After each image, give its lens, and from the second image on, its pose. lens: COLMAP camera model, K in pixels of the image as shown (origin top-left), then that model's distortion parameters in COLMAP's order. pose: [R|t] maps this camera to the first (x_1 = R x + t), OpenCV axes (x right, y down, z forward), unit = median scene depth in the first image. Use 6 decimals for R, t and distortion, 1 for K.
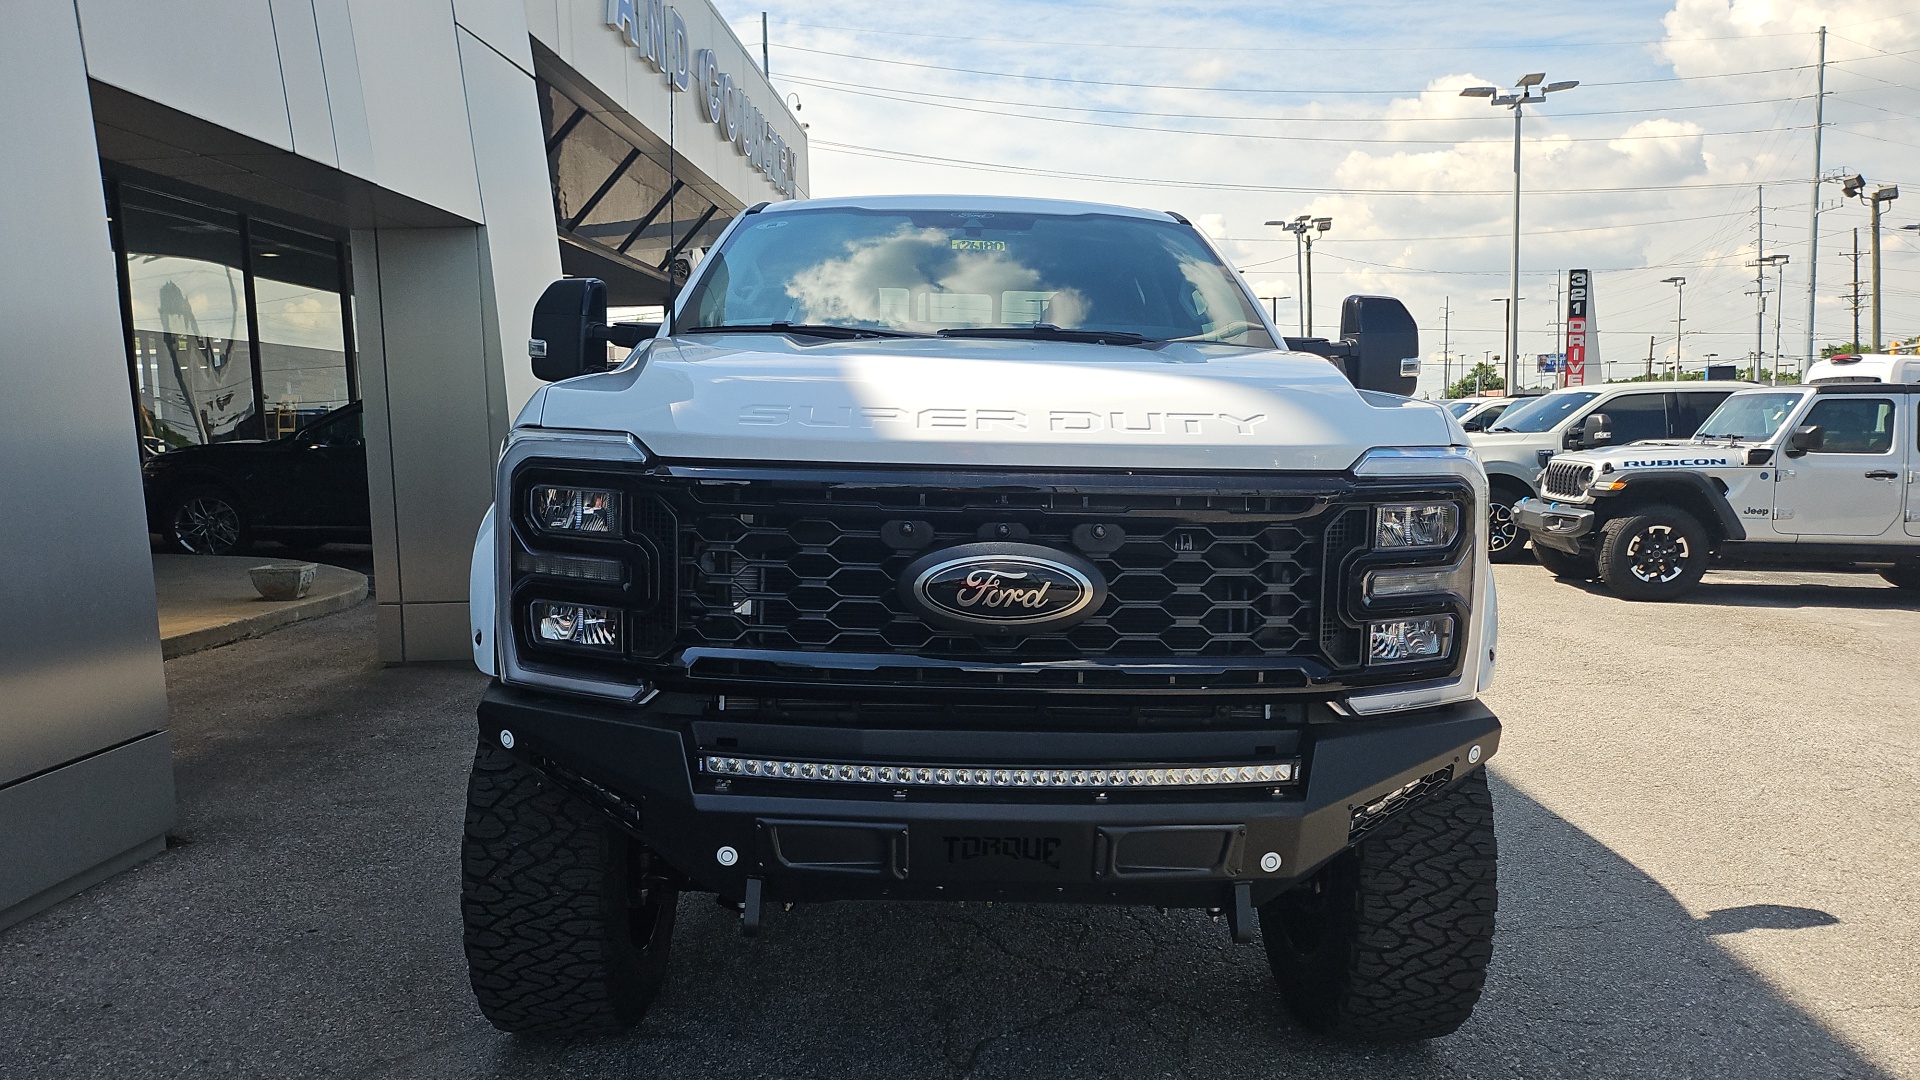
lens RADIAL K [[1330.1, 0, 963.5], [0, 1330.1, 543.9], [0, 0, 1]] dist [0.064601, -0.079628]
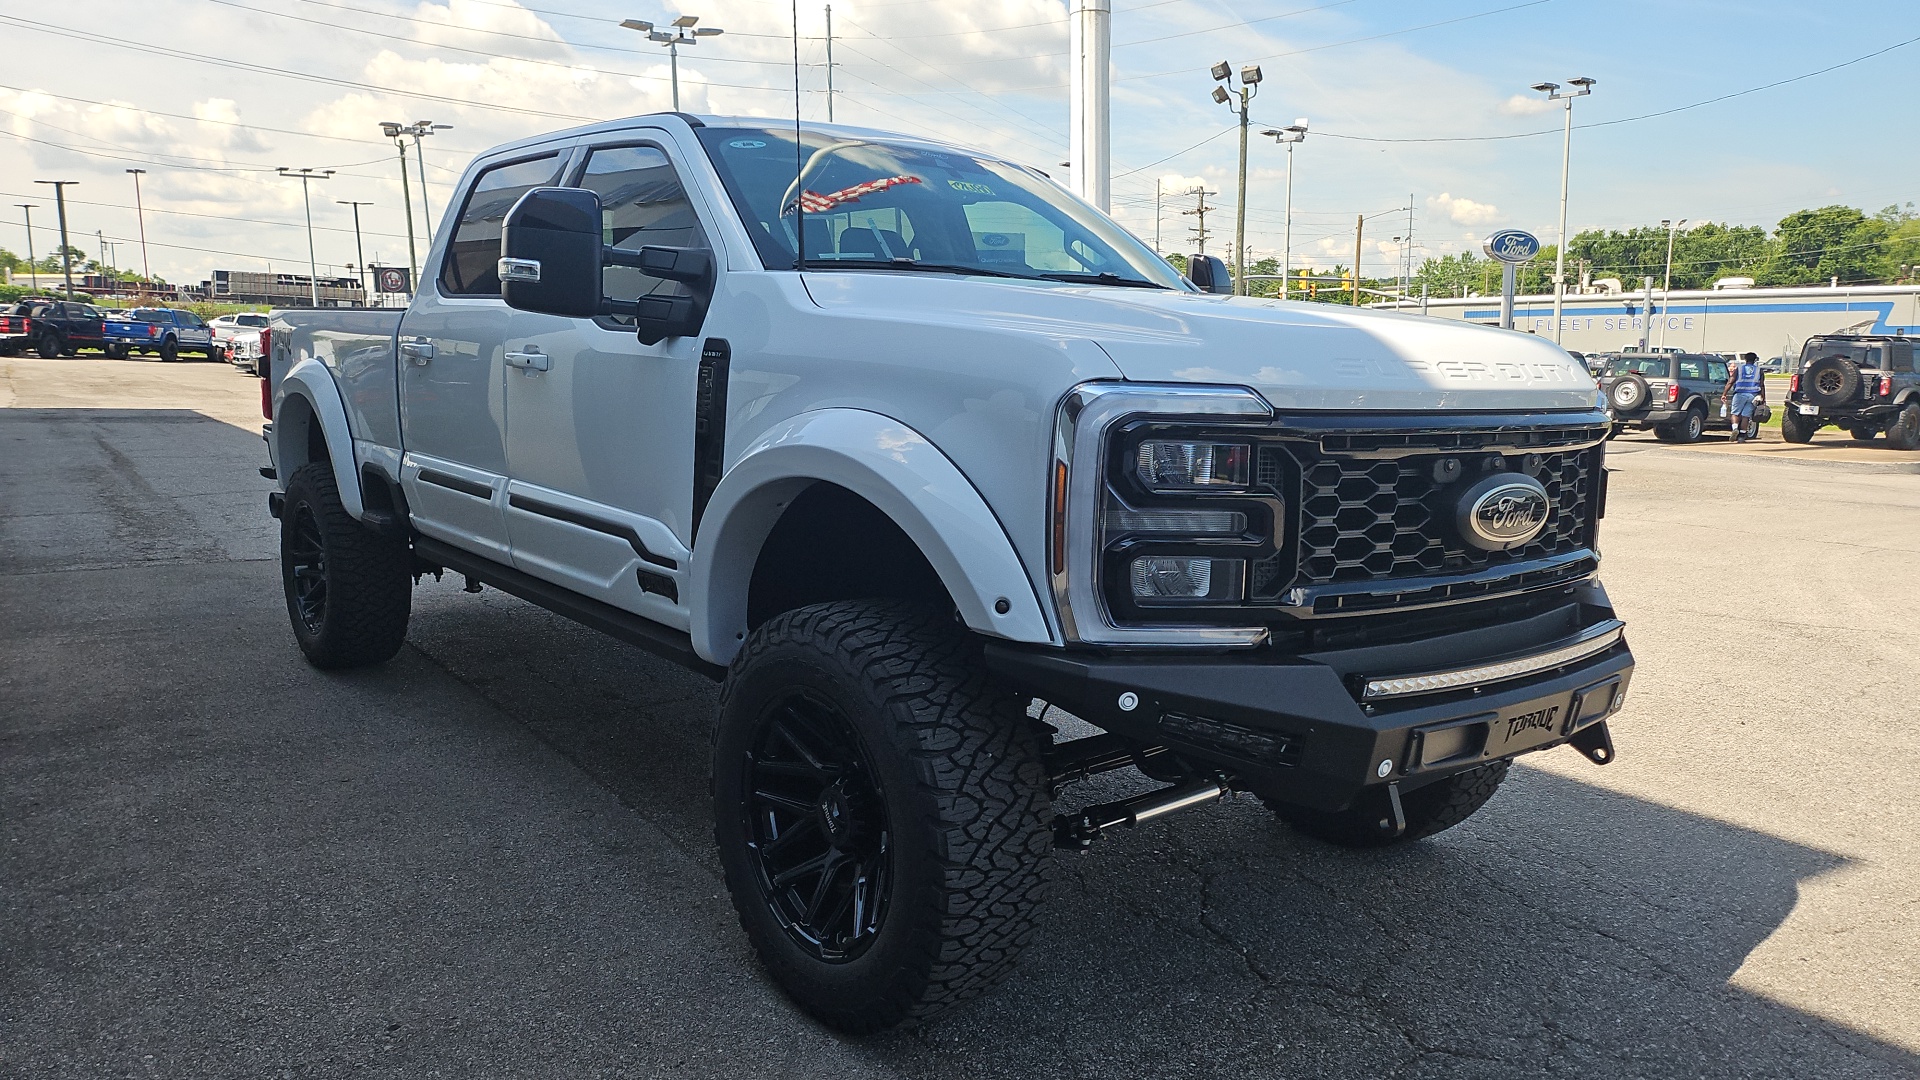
lens RADIAL K [[1316.4, 0, 960.0], [0, 1316.4, 540.0], [0, 0, 1]] dist [0.067314, -0.074301]
pose [[0.780803, -0.081423, 0.619449, -0.912028], [0.044938, 0.996223, 0.074304, -0.044190], [-0.623159, -0.030180, 0.781512, 0.289724]]
